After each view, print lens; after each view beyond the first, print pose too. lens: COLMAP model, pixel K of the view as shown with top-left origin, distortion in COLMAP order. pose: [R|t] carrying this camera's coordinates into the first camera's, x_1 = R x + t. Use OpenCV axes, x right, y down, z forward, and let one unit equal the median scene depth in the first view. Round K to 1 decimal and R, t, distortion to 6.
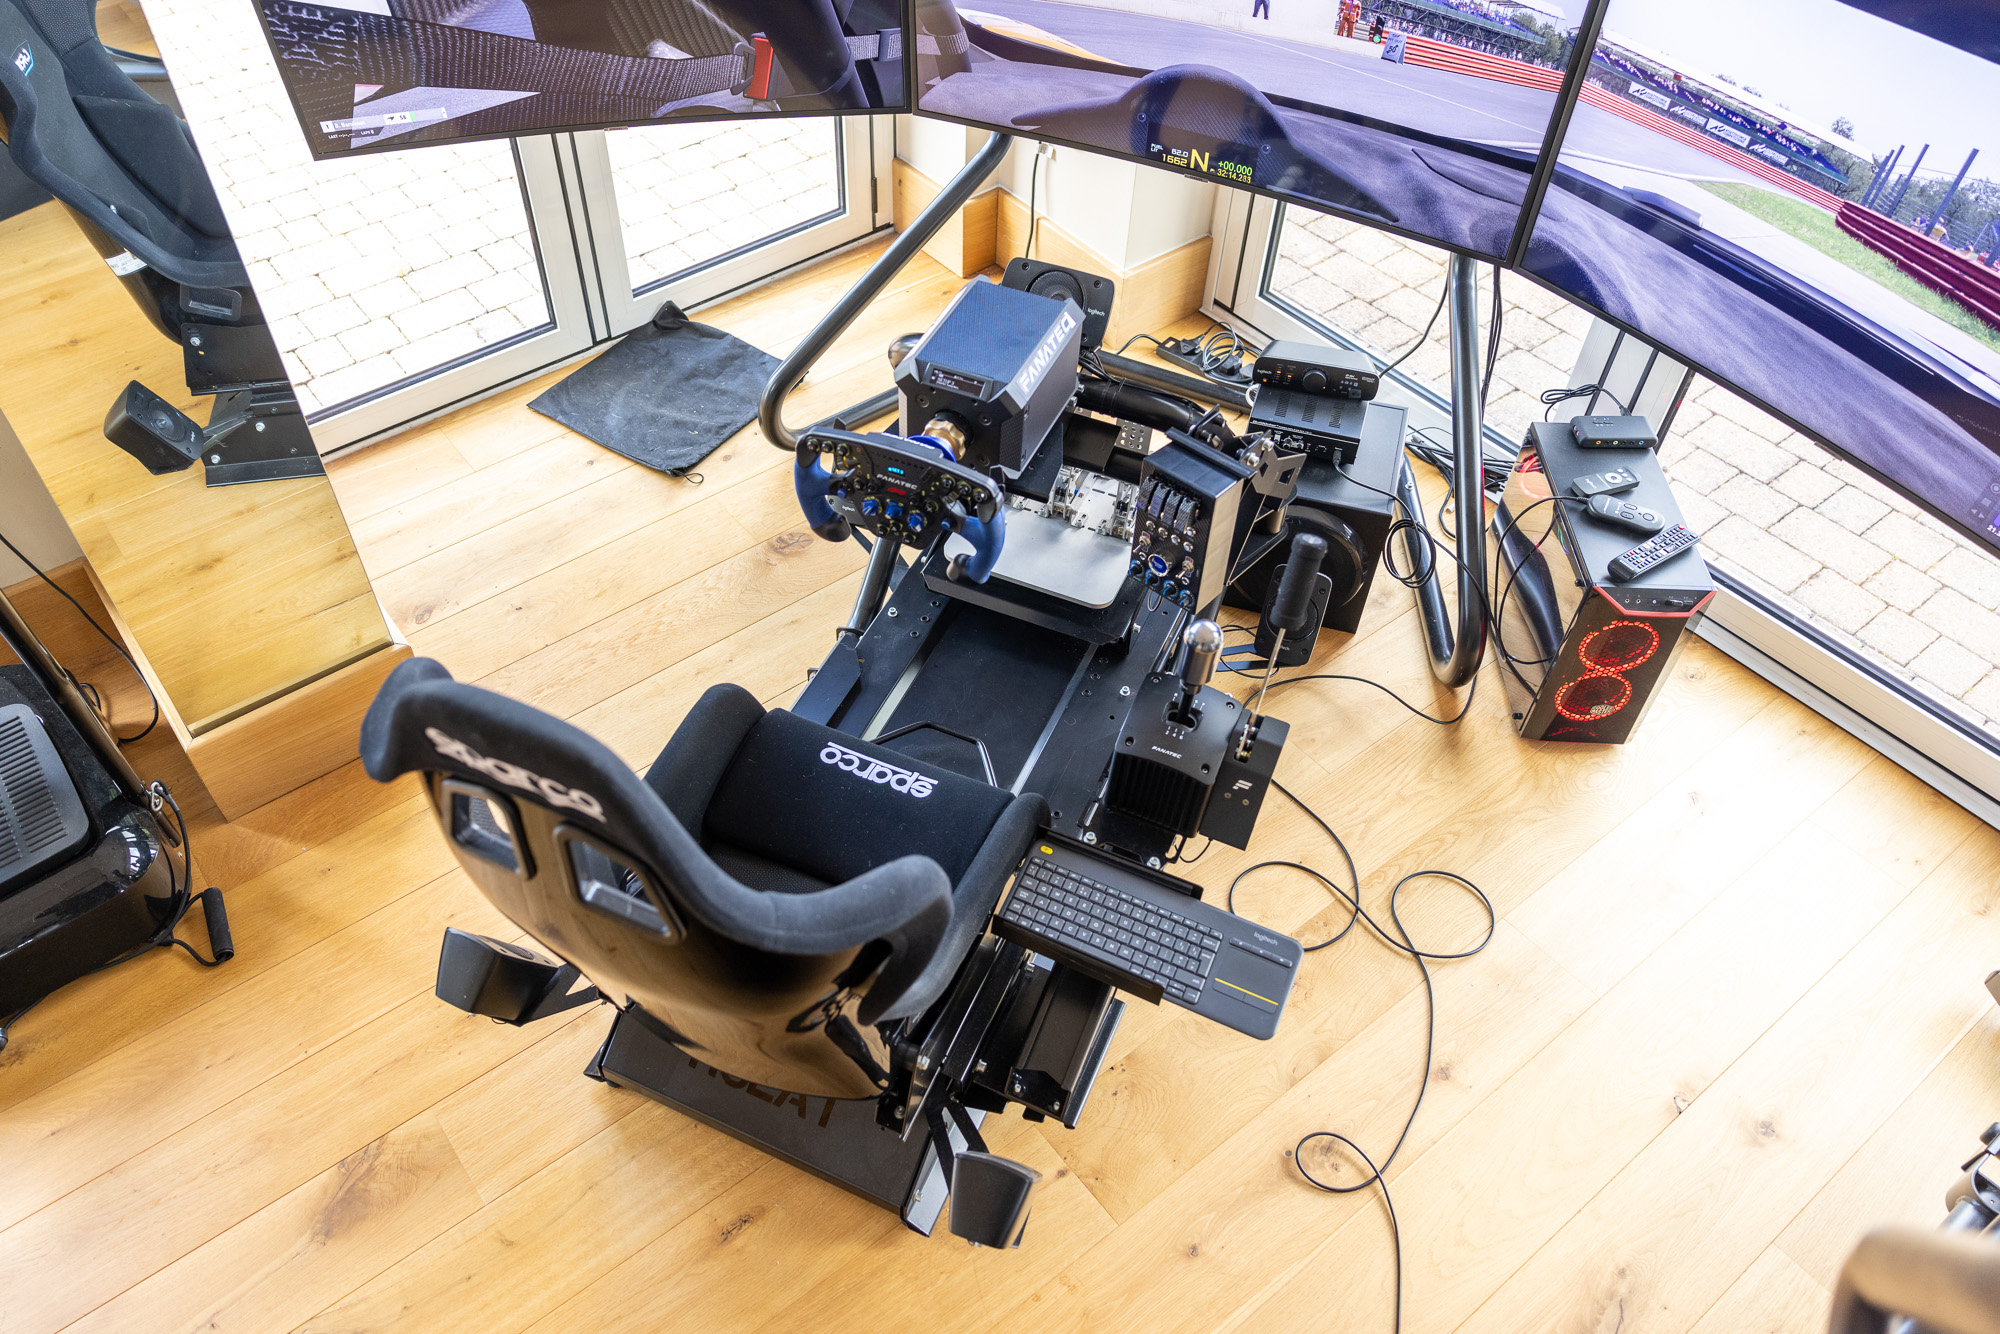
lens RADIAL K [[1486.7, 0, 920.4], [0, 1486.7, 657.6], [0, 0, 1]] dist [0.017105, 0.005672]
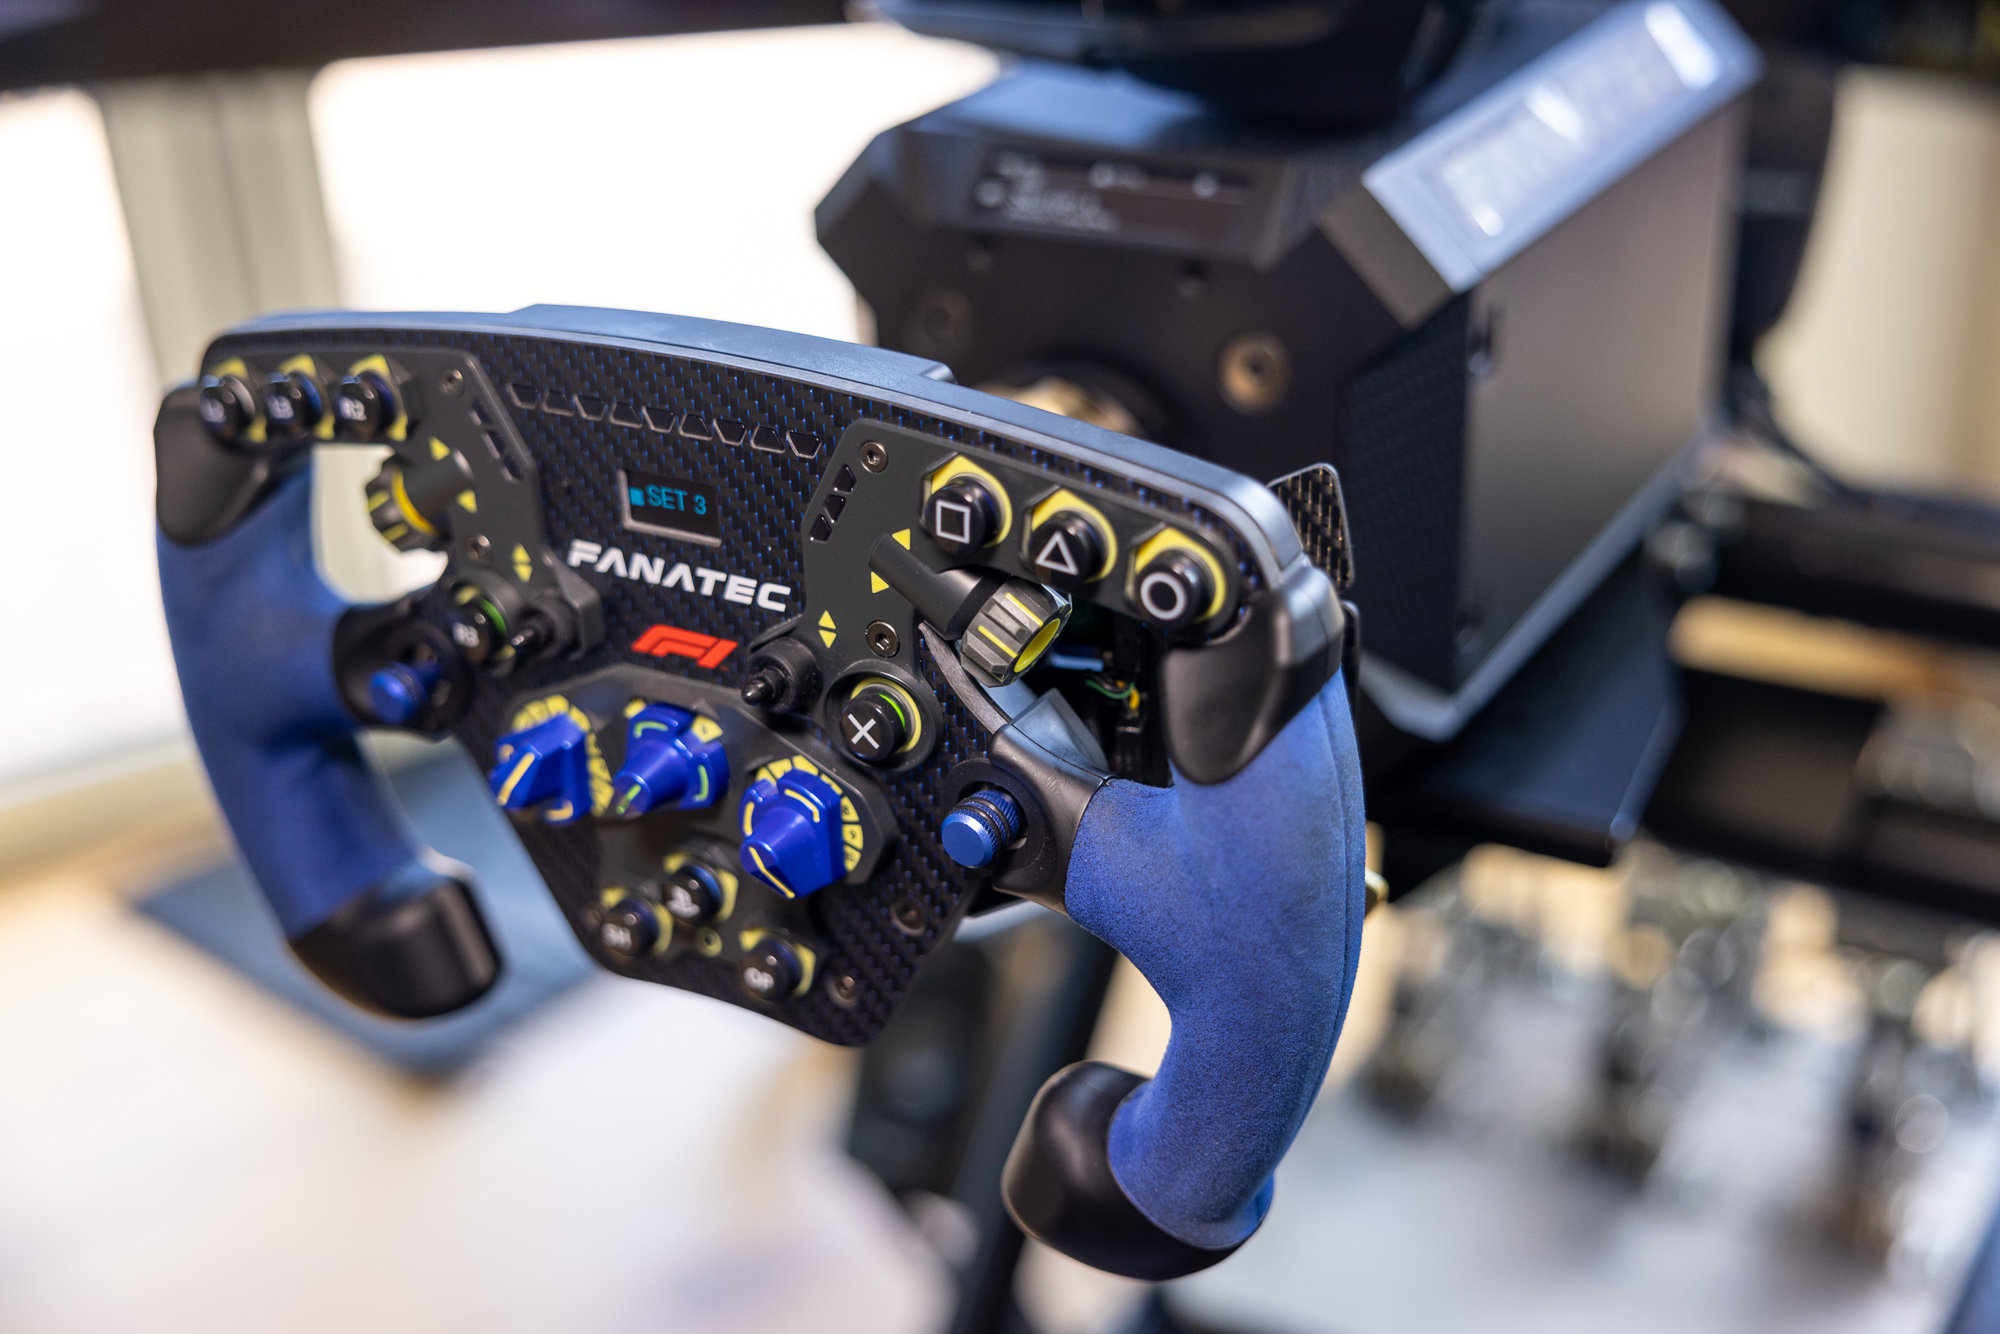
lens RADIAL K [[2558.1, 0, 1000.0], [0, 2558.1, 667.0], [0, 0, 1]] dist [0.033414, 0.015747]
pose [[0.993961, 0.000929, -0.109728, 0.037539], [-0.039546, 0.935801, -0.350303, -0.011037], [0.102358, 0.352527, 0.930187, 0.576980]]
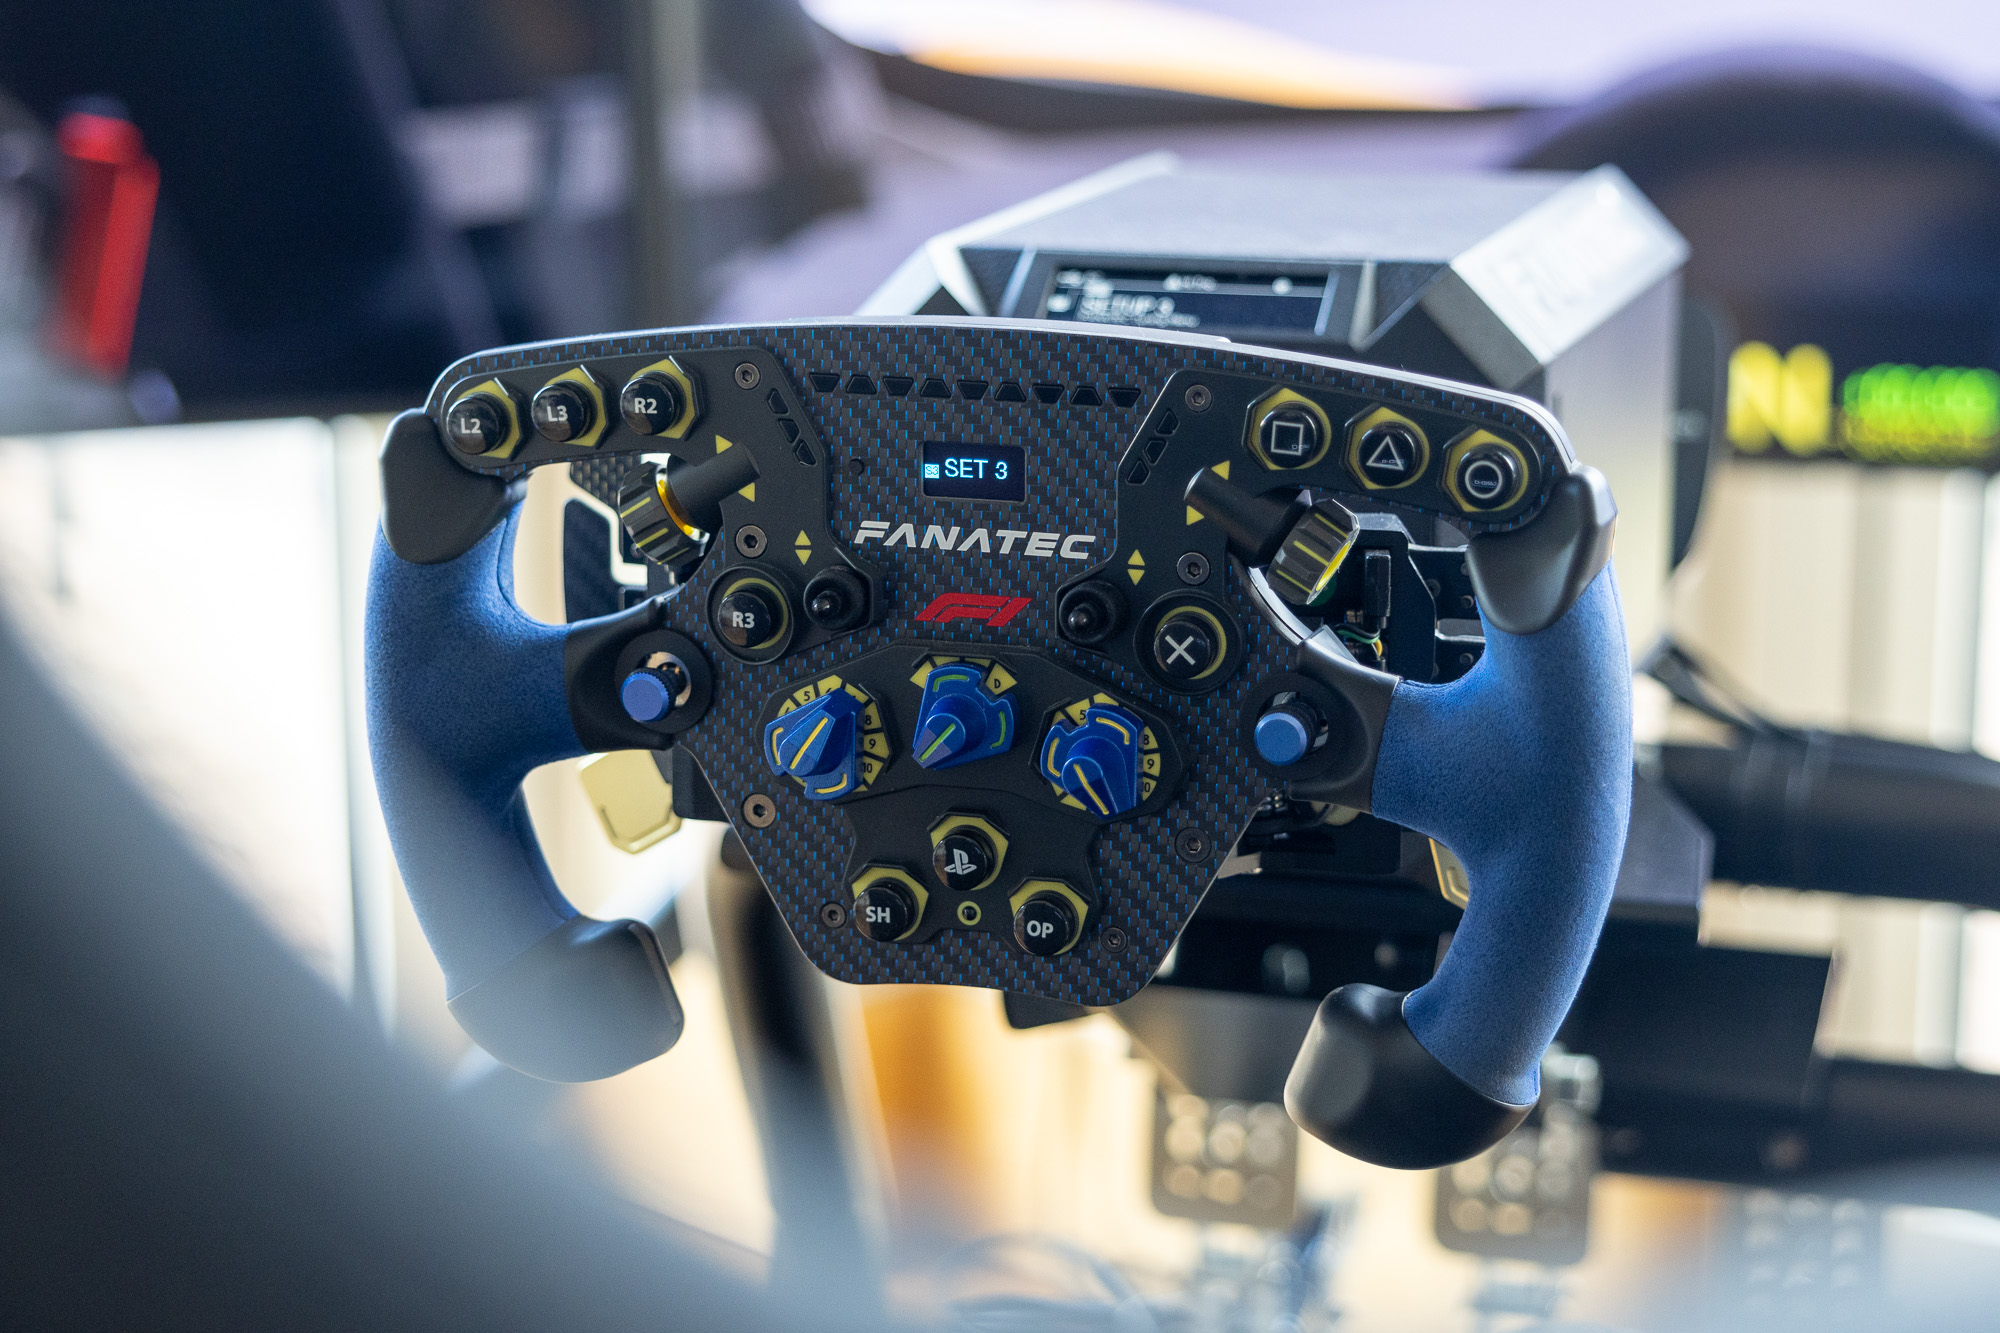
lens RADIAL K [[4337.7, 0, 1000.0], [0, 4337.7, 666.5], [0, 0, 1]] dist [0.017314, 0.072236]
pose [[0.990491, -0.029746, 0.134322, -0.062530], [0.099735, 0.827768, -0.552135, 0.134837], [-0.094764, 0.560281, 0.822864, 0.451907]]
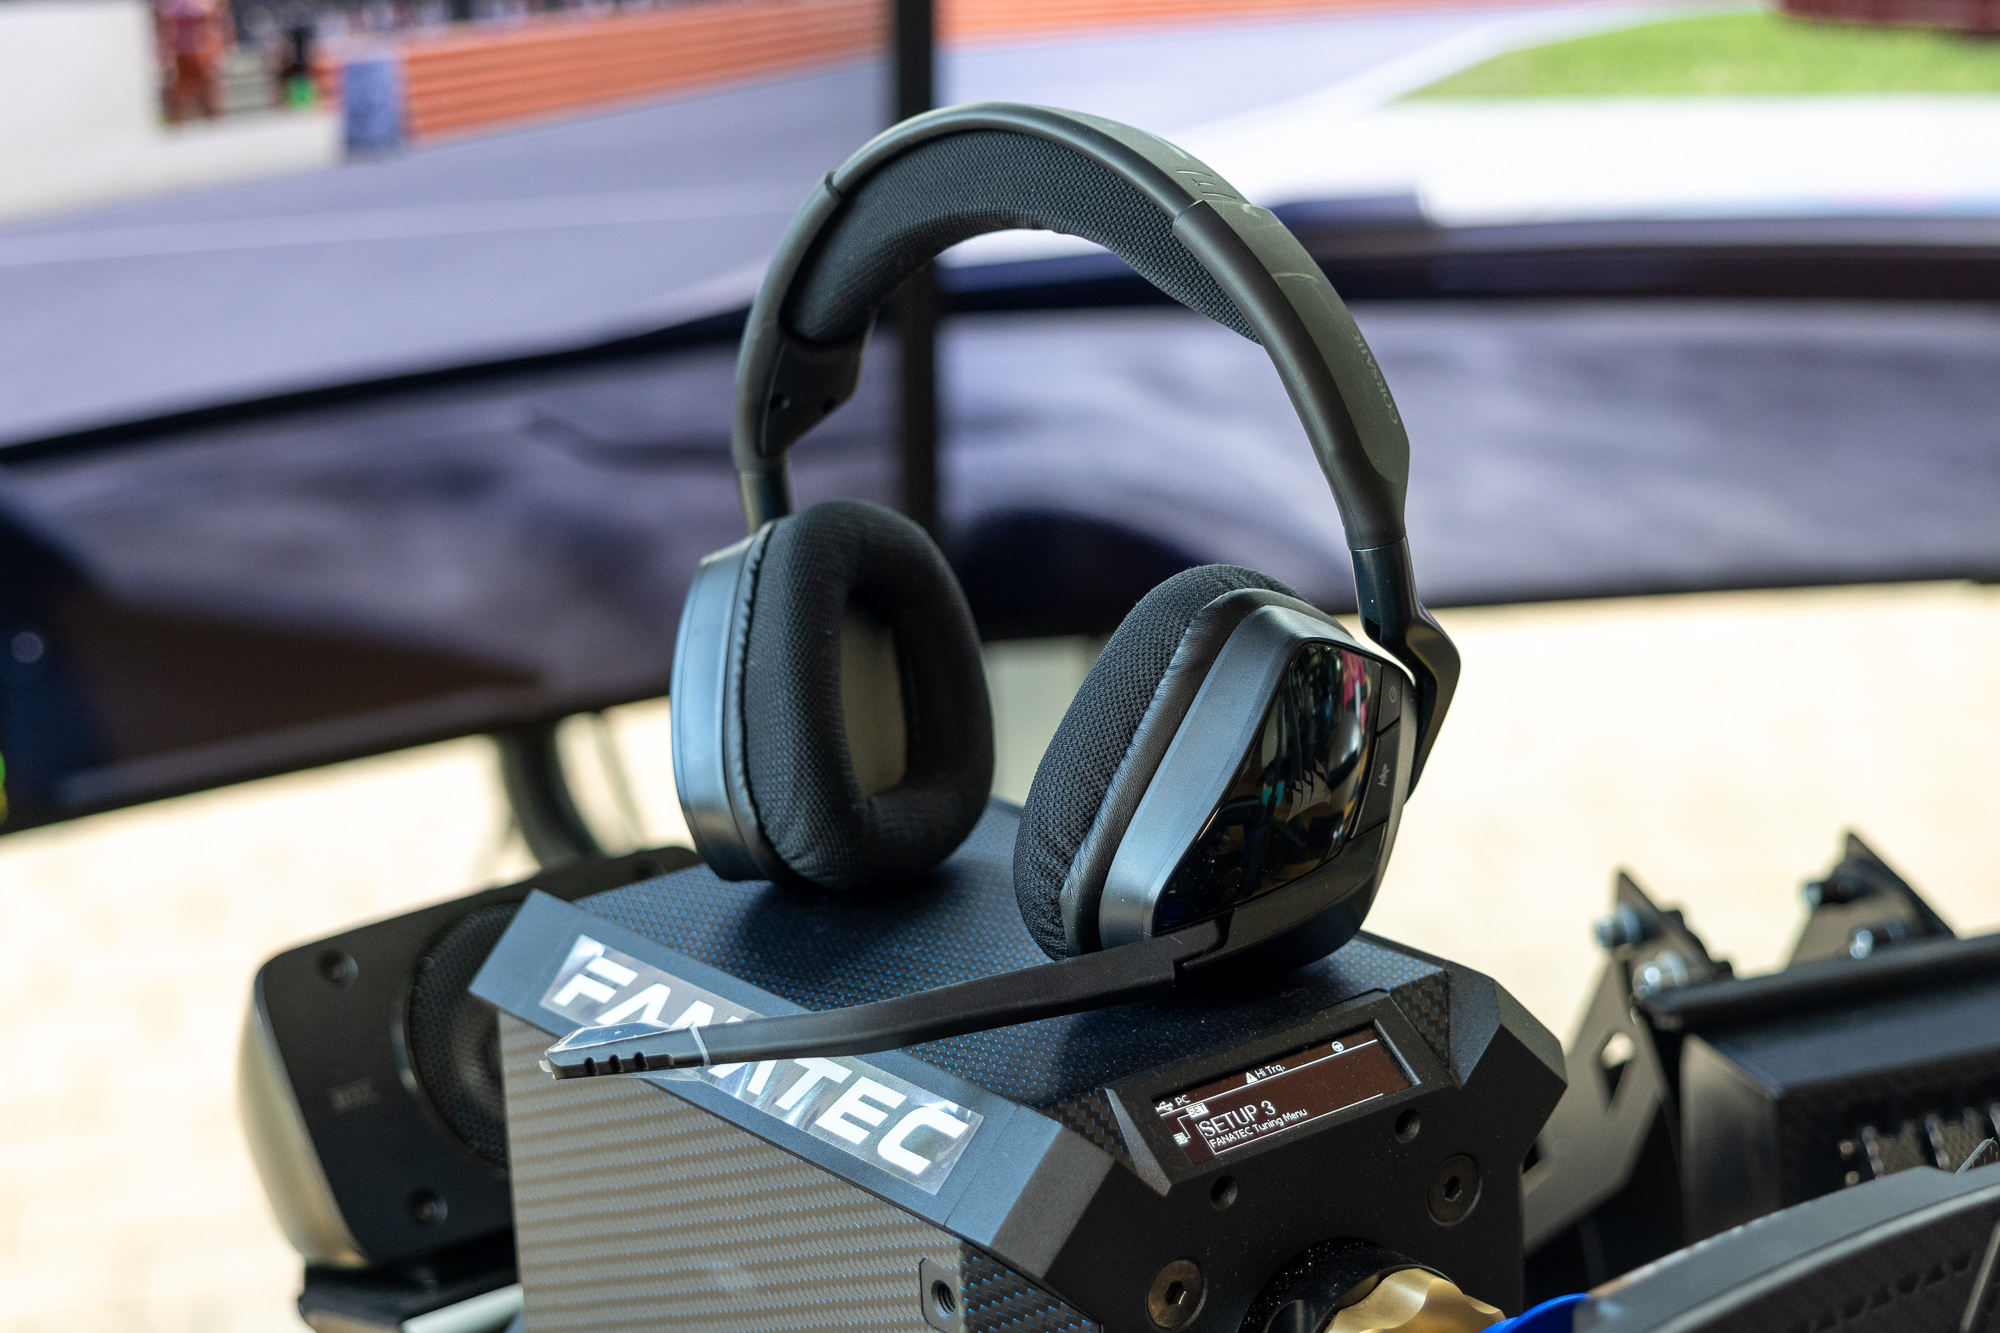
lens RADIAL K [[4396.5, 0, 1001.2], [0, 4396.5, 667.3], [0, 0, 1]] dist [0.038135, 0.209997]
pose [[0.452854, -0.273316, 0.848659, -0.358998], [0.678101, 0.723594, -0.128805, -0.141879], [-0.578880, 0.633806, 0.513018, 0.566974]]
